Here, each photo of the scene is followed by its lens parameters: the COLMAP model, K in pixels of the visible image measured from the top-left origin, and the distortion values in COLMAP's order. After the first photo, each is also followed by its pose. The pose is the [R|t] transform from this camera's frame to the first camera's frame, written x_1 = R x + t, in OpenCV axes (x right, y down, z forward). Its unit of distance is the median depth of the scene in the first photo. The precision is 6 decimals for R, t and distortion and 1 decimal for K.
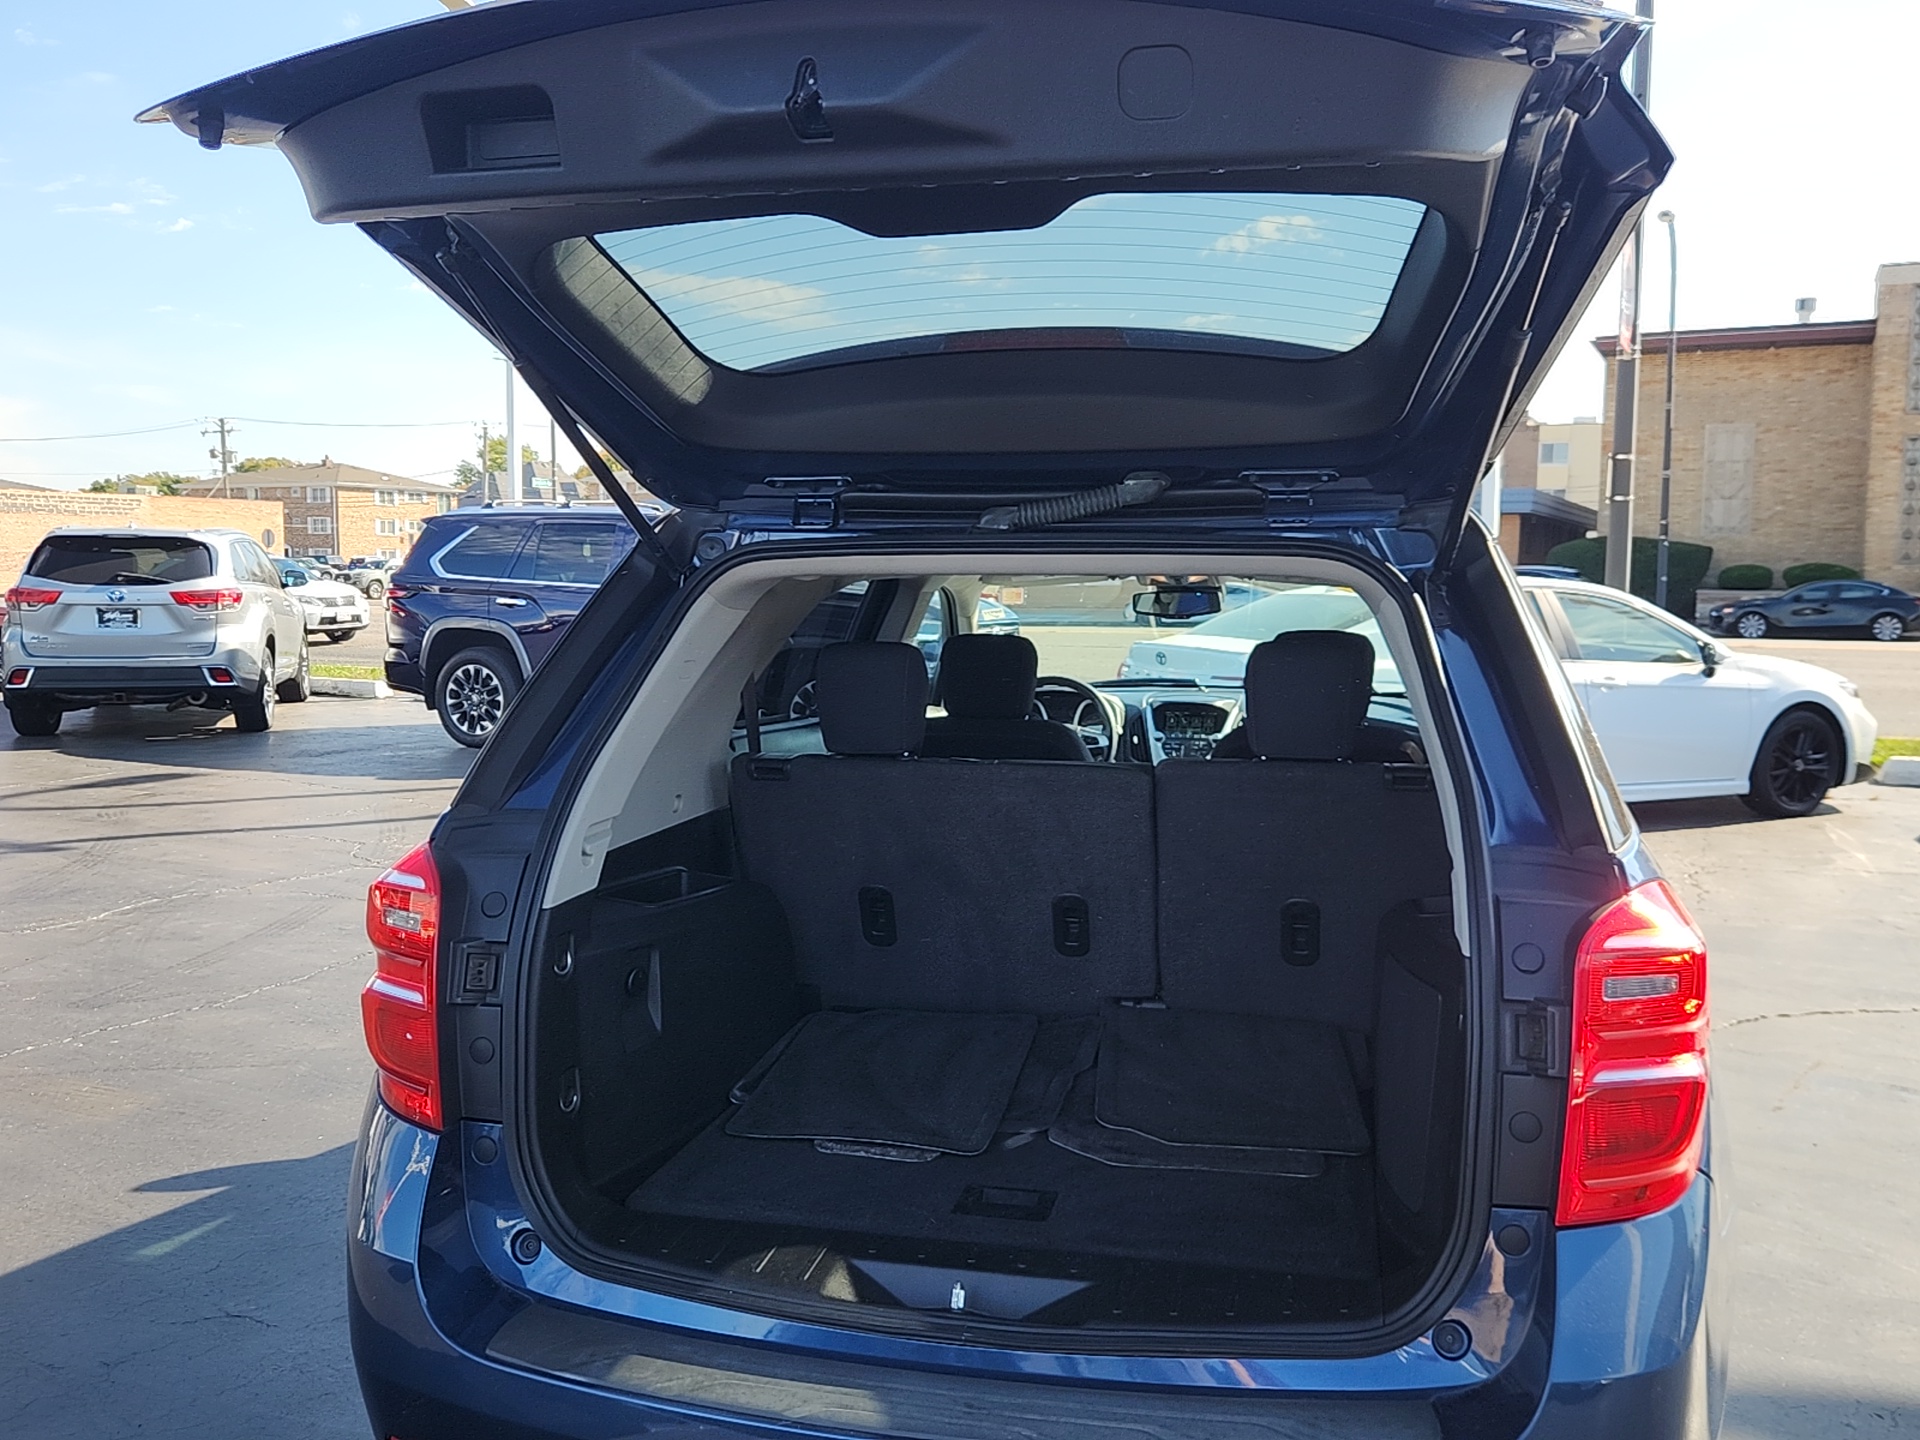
lens RADIAL K [[1659.0, 0, 946.5], [0, 1659.0, 677.6], [0, 0, 1]] dist [0.059828, -0.046585]
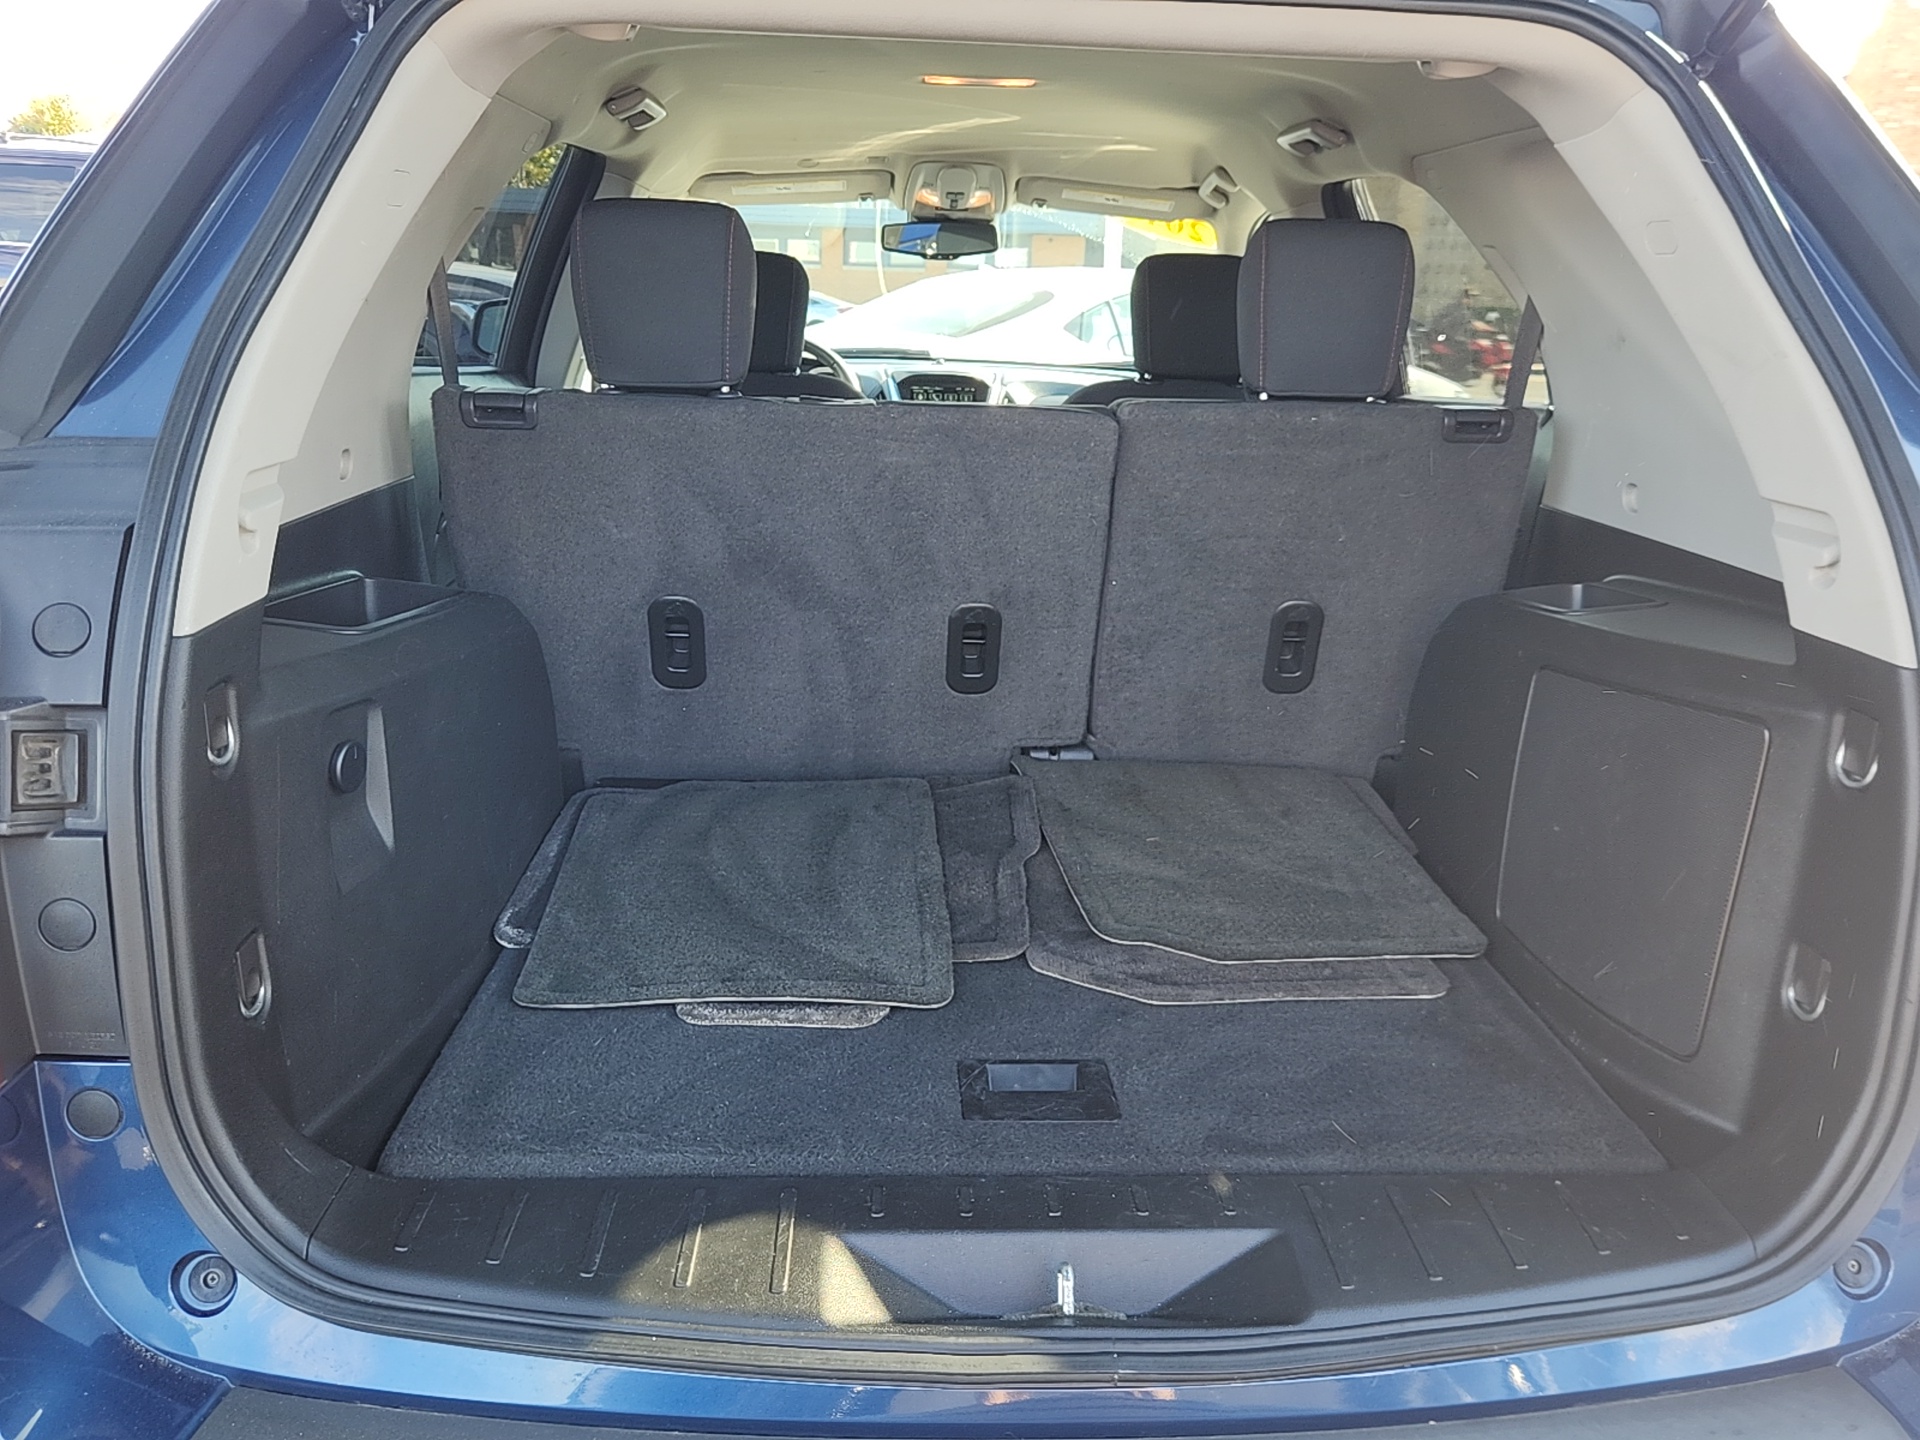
lens RADIAL K [[1659.0, 0, 989.8], [0, 1659.0, 740.4], [0, 0, 1]] dist [0.059828, -0.046585]
pose [[0.956697, -0.045672, 0.287481, -0.140867], [-0.011649, 0.980816, 0.194587, 0.063181], [-0.290853, -0.189510, 0.937812, 0.416389]]
